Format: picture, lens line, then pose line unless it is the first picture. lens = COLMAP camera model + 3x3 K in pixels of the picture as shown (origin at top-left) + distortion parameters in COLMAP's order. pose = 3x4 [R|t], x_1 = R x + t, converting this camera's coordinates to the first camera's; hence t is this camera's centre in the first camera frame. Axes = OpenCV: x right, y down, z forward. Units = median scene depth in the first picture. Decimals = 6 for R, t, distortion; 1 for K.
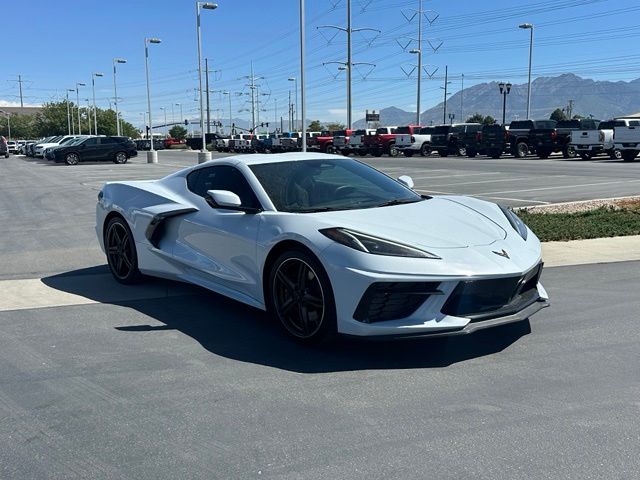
lens RADIAL K [[635.0, 0, 321.0], [0, 635.0, 242.7], [0, 0, 1]] dist [0.047395, 0.000000]
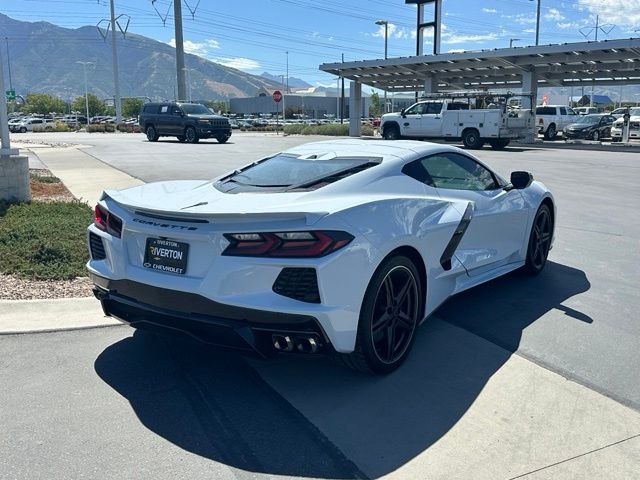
lens RADIAL K [[635.0, 0, 318.3], [0, 635.0, 243.6], [0, 0, 1]] dist [0.047395, 0.000000]
pose [[-0.246618, -0.158640, 0.956040, -0.855226], [0.152111, 0.967947, 0.199854, -0.178342], [-0.957101, 0.194712, -0.214582, 1.204524]]
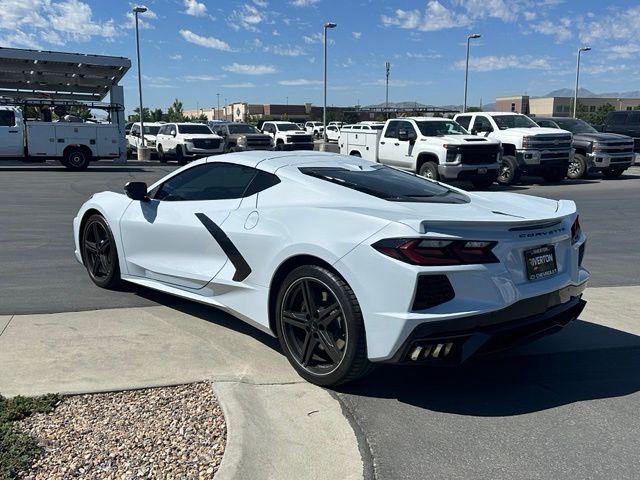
lens RADIAL K [[635.0, 0, 316.2], [0, 635.0, 239.4], [0, 0, 1]] dist [0.047395, 0.000000]
pose [[-0.999574, 0.021360, -0.019882, -0.075164], [0.014140, 0.950525, 0.310325, -0.281060], [0.025527, 0.309912, -0.950423, 1.757351]]
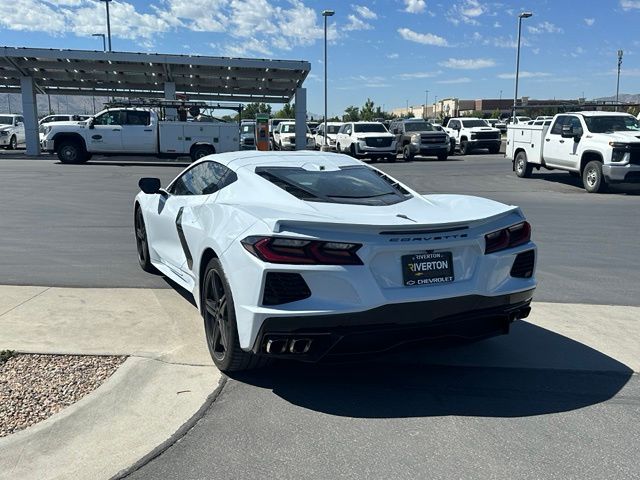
lens RADIAL K [[635.0, 0, 317.0], [0, 635.0, 244.5], [0, 0, 1]] dist [0.047395, 0.000000]
pose [[-0.955923, -0.031219, 0.291954, -0.360785], [0.063559, 0.948755, 0.309556, -0.277935], [-0.286657, 0.314468, -0.904952, 1.745535]]
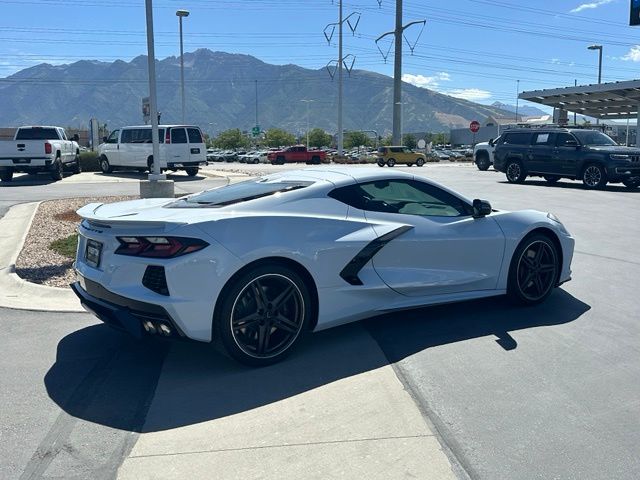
lens RADIAL K [[635.0, 0, 315.4], [0, 635.0, 239.3], [0, 0, 1]] dist [0.047395, 0.000000]
pose [[0.101830, -0.110105, 0.988690, -0.975629], [0.149467, 0.984268, 0.094218, -0.122942], [-0.983509, 0.138182, 0.116685, 0.882663]]
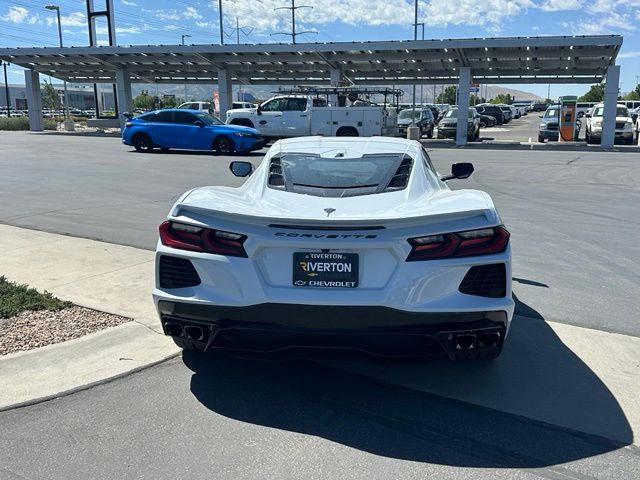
lens RADIAL K [[635.0, 0, 318.8], [0, 635.0, 243.5], [0, 0, 1]] dist [0.047395, 0.000000]
pose [[-0.695739, -0.117076, 0.708689, -0.640881], [0.125944, 0.951460, 0.280824, -0.238609], [-0.707167, 0.284635, -0.647223, 1.537372]]
